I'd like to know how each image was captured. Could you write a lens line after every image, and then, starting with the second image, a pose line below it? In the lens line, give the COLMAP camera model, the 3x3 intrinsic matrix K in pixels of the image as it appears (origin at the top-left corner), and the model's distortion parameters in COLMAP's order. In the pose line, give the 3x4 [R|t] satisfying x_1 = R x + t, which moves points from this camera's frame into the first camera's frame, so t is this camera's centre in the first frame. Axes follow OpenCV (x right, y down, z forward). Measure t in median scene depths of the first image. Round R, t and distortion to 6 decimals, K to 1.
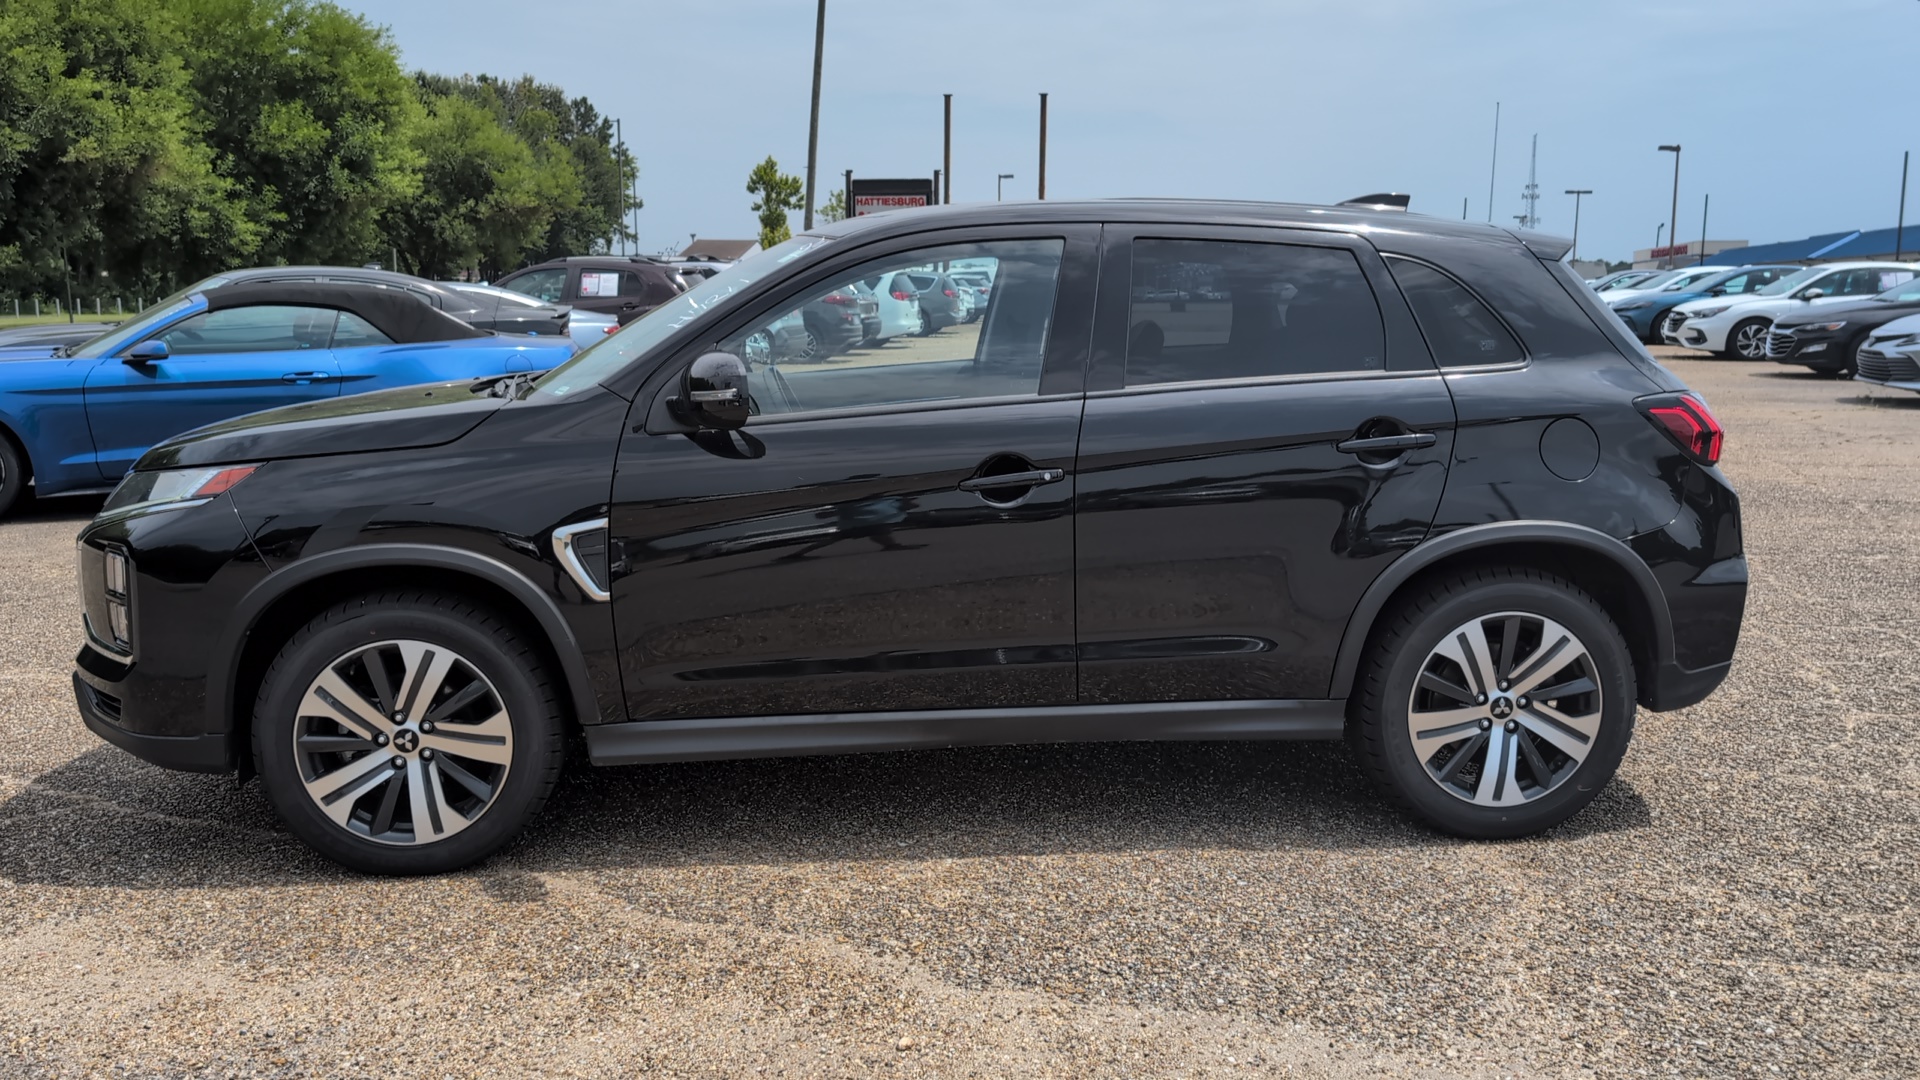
lens RADIAL K [[1613.2, 0, 966.1], [0, 1613.2, 537.9], [0, 0, 1]] dist [0.019529, -0.036293]
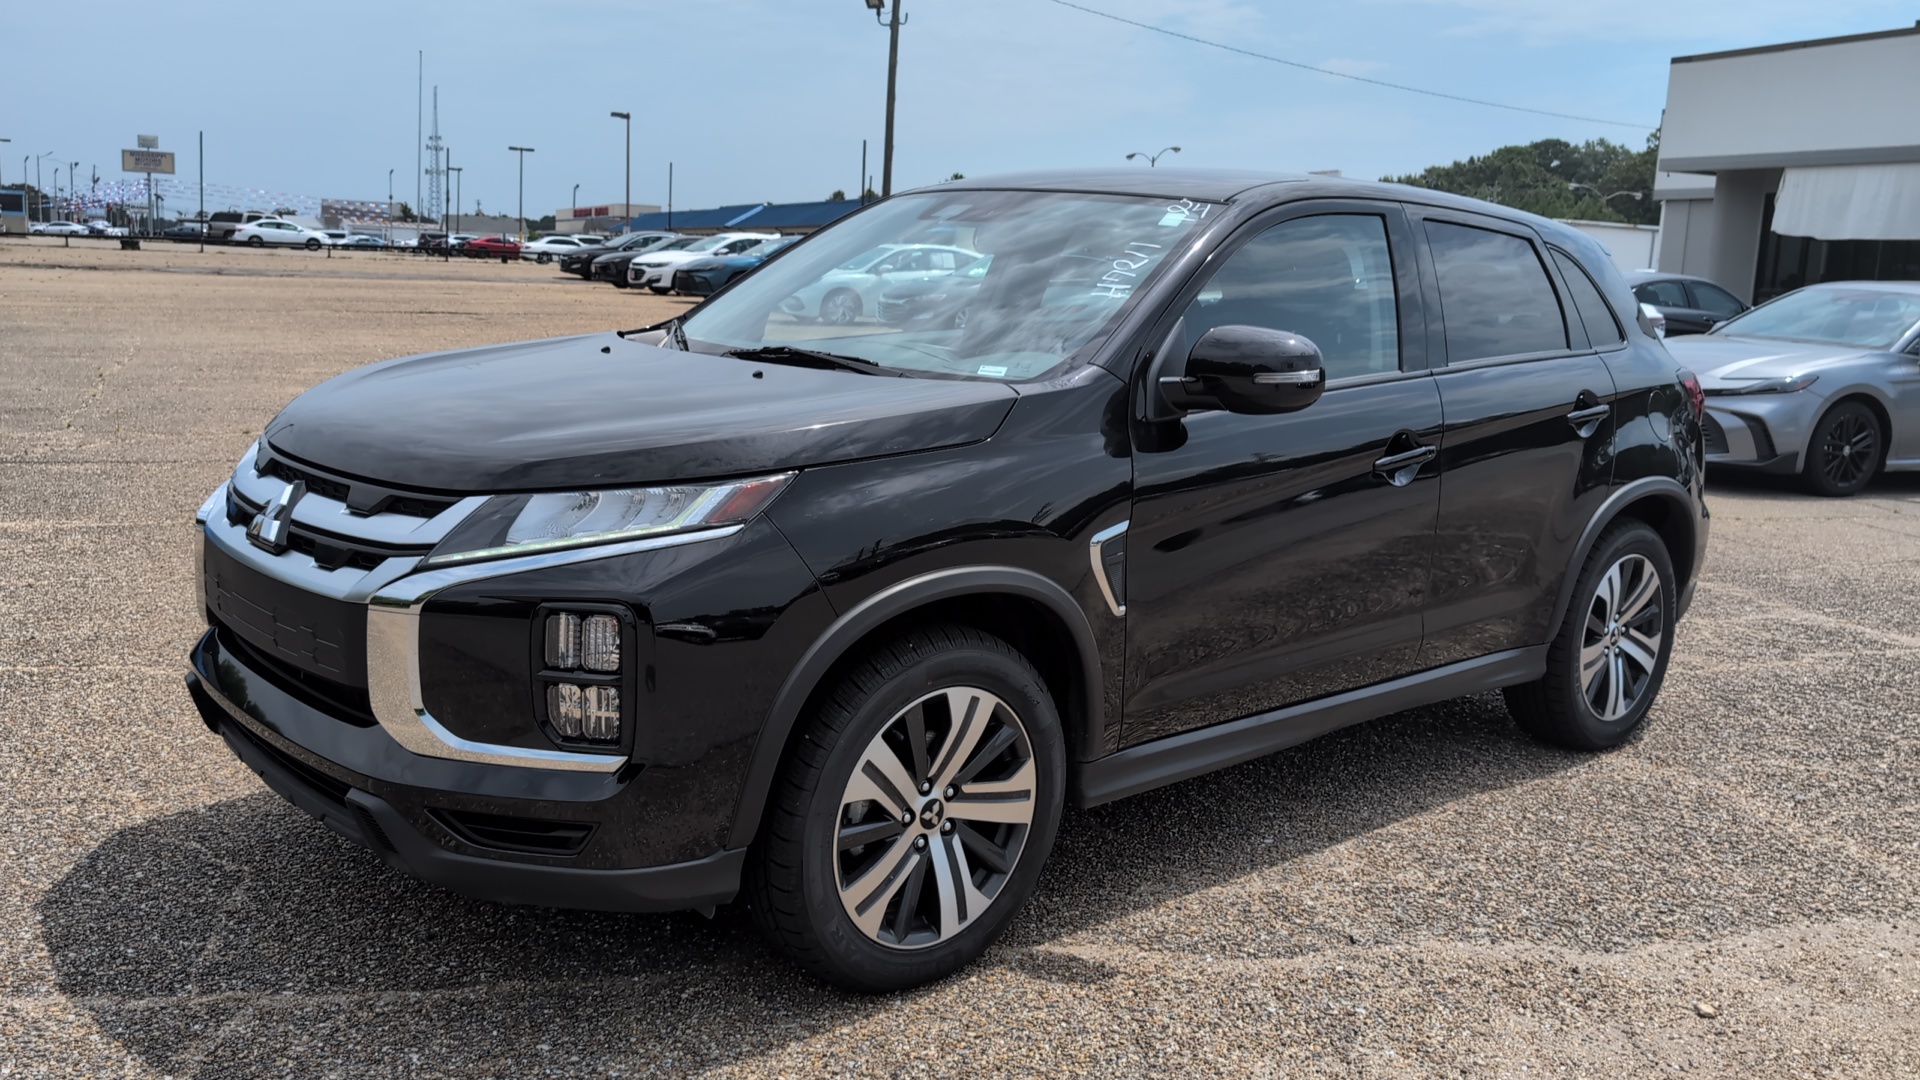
lens RADIAL K [[1613.2, 0, 960.5], [0, 1613.2, 529.6], [0, 0, 1]] dist [0.019529, -0.036293]
pose [[0.800559, -0.060471, 0.596195, -0.758828], [0.045583, 0.998158, 0.040033, -0.042002], [-0.597518, -0.004872, 0.801841, 0.343986]]
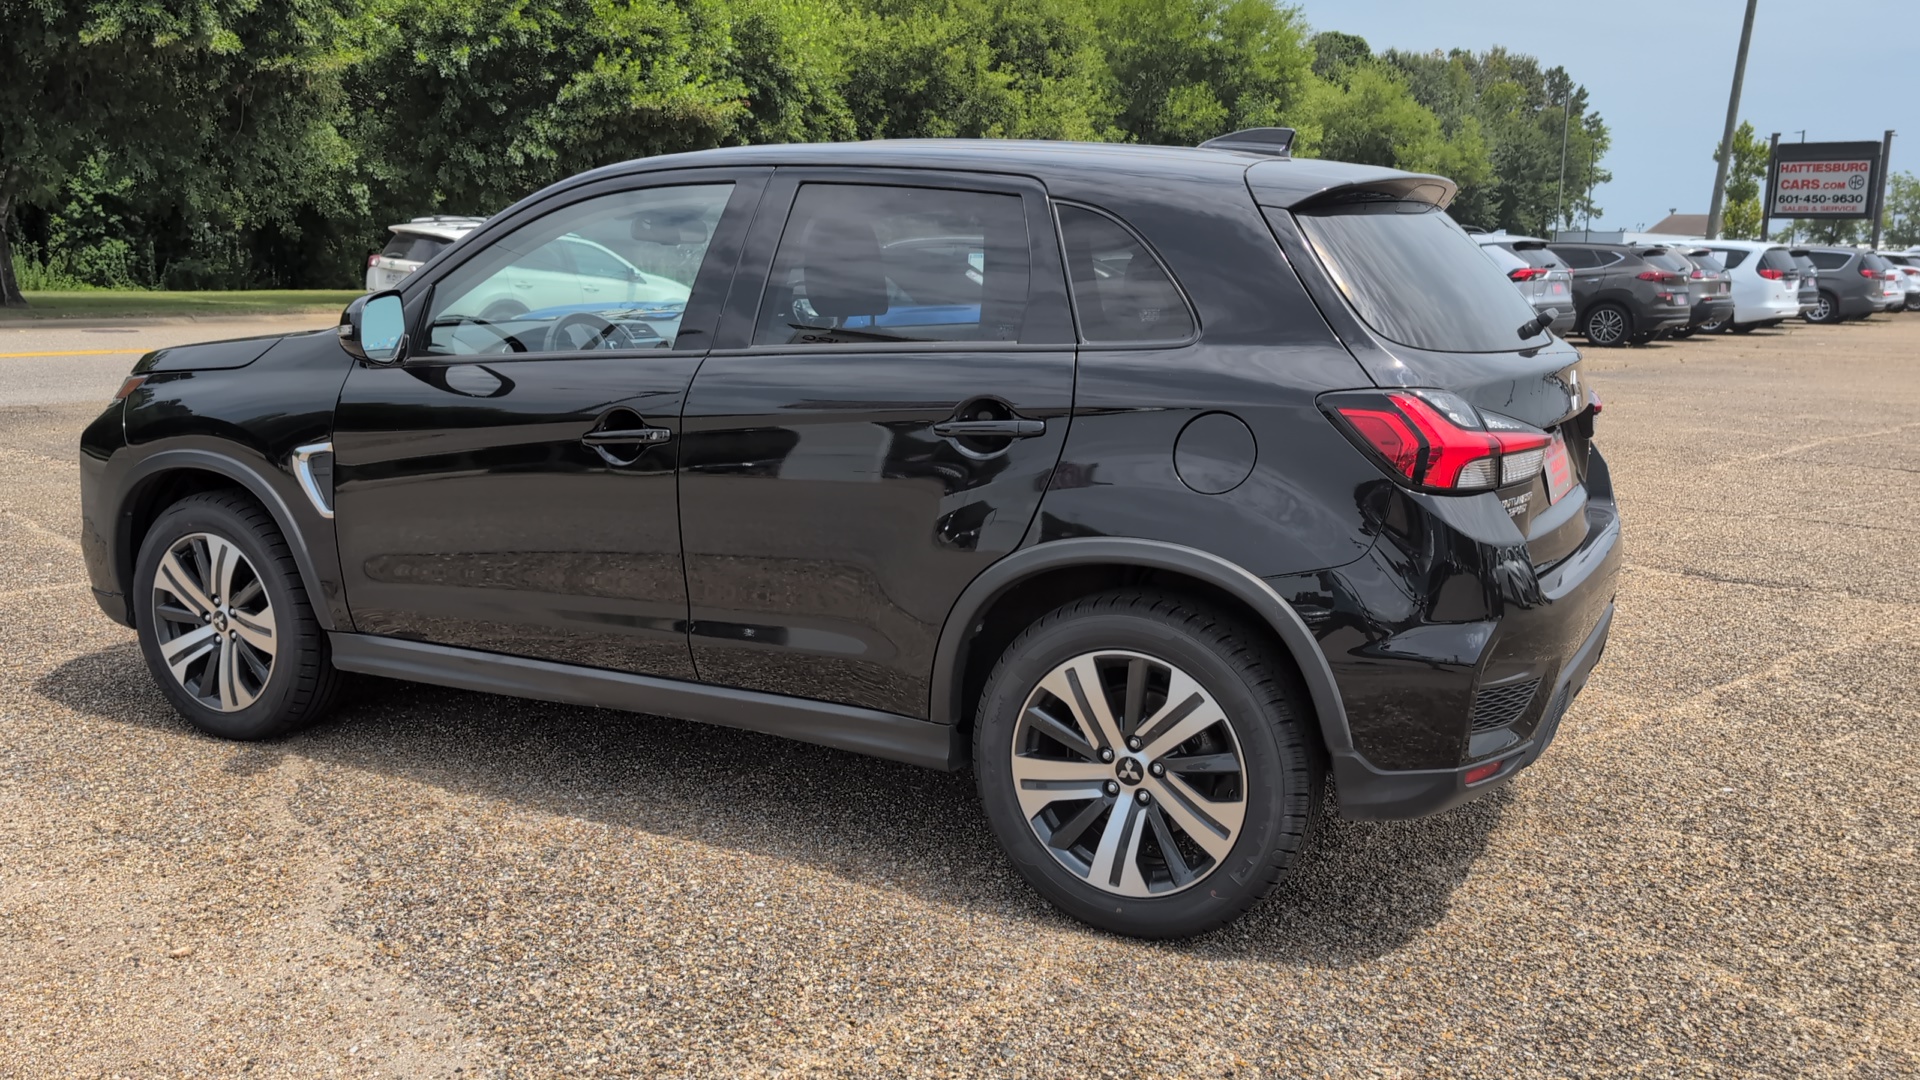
lens RADIAL K [[1613.2, 0, 956.3], [0, 1613.2, 533.9], [0, 0, 1]] dist [0.019529, -0.036293]
pose [[0.838163, 0.105395, -0.535140, 0.680058], [-0.098972, 0.994253, 0.040801, -0.035235], [0.536365, 0.018766, 0.843777, 0.286683]]
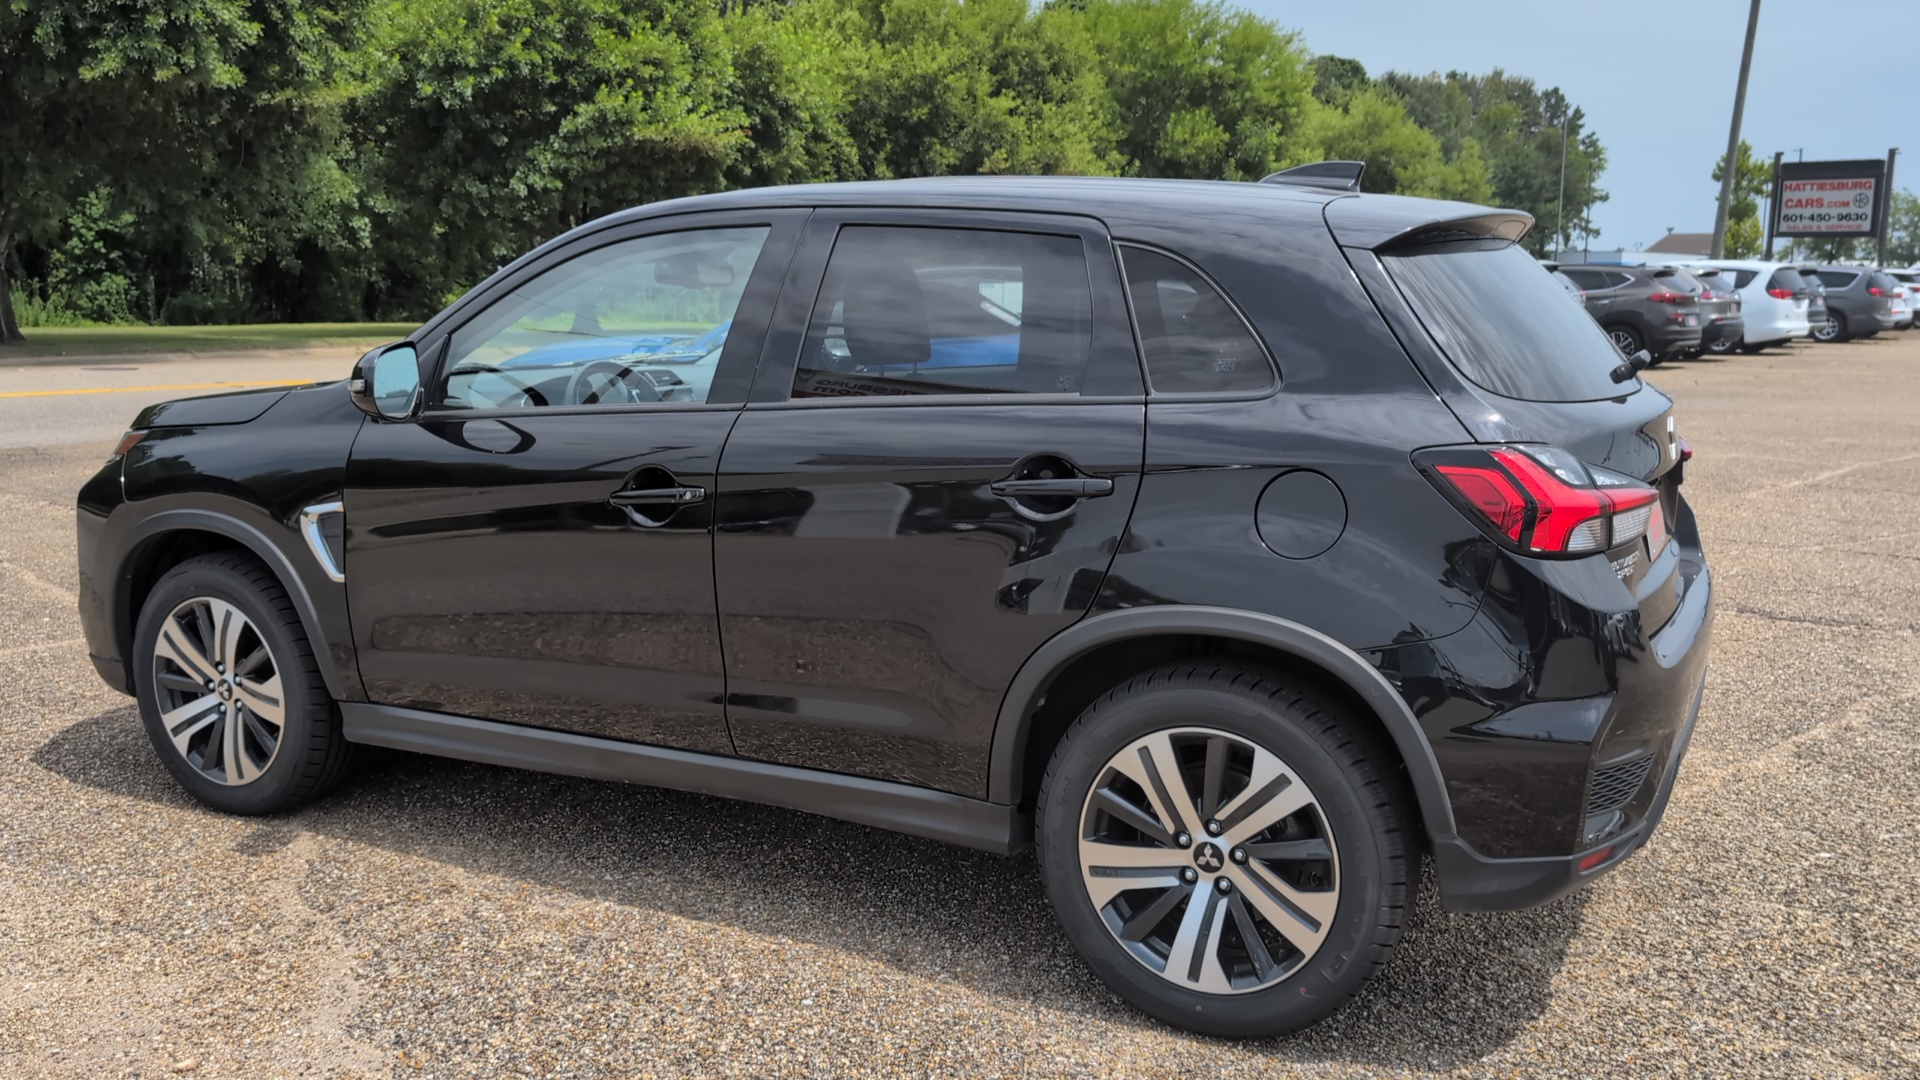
lens RADIAL K [[1613.2, 0, 958.0], [0, 1613.2, 537.1], [0, 0, 1]] dist [0.019529, -0.036293]
pose [[0.839032, 0.089922, -0.536599, 0.623911], [-0.089164, 0.995639, 0.027429, -0.050475], [0.536726, 0.024831, 0.843391, 0.320105]]
